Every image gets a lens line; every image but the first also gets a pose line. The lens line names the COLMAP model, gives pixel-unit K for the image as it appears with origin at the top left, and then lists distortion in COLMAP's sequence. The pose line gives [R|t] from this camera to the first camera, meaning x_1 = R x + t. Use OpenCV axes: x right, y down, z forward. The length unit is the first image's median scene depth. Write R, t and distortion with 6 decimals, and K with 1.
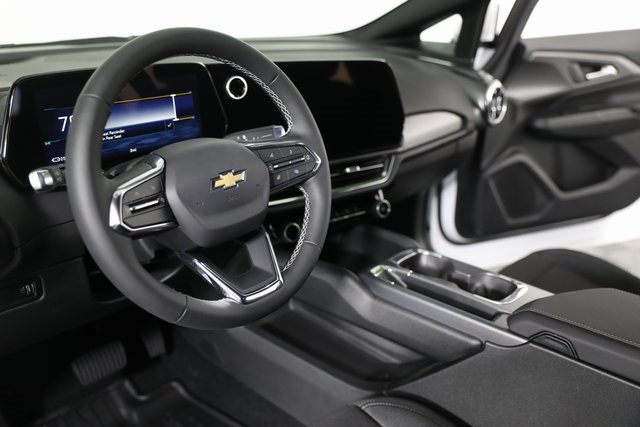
lens RADIAL K [[580.0, 0, 320.0], [0, 580.0, 213.5], [0, 0, 1]] dist [-0.001628, 0.005116]
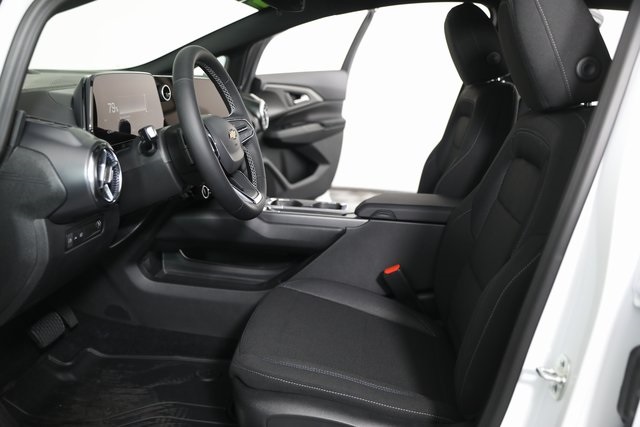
lens RADIAL K [[571.6, 0, 320.0], [0, 571.6, 213.5], [0, 0, 1]] dist [-0.003433, -0.001471]
pose [[0.811622, -0.126822, 0.570251, -0.359340], [0.177434, 0.983552, -0.033797, 0.103993], [-0.556585, 0.128612, 0.820775, -0.185483]]
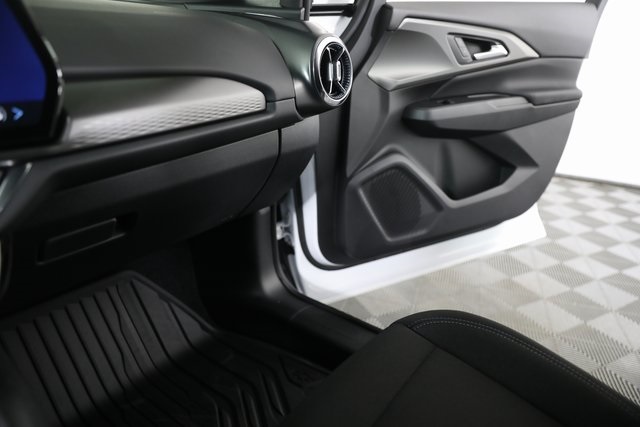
lens RADIAL K [[433.2, 0, 320.0], [0, 433.2, 213.5], [0, 0, 1]] dist [-0.115037, 0.085378]
pose [[0.996389, -0.043846, 0.072712, 0.206616], [0.042567, 0.998912, 0.019049, -0.040375], [-0.073468, -0.015885, 0.997171, 0.452487]]
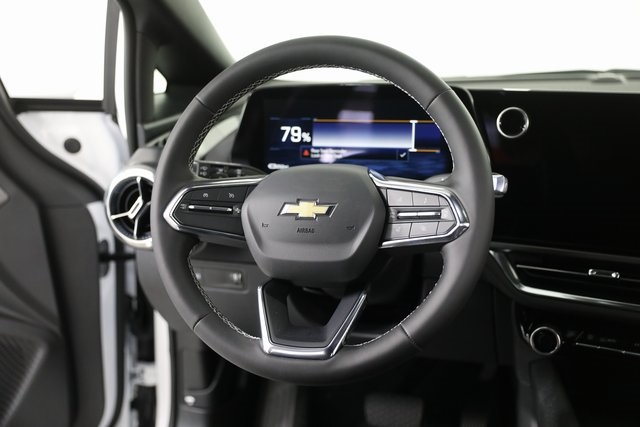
lens RADIAL K [[657.4, 0, 320.0], [0, 657.4, 213.5], [0, 0, 1]] dist [-0.002896, 0.000049]
pose [[0.444121, 0.189695, -0.875655, 0.264862], [-0.285967, 0.956224, 0.062110, -0.045377], [0.849105, 0.222824, 0.478926, 0.215163]]
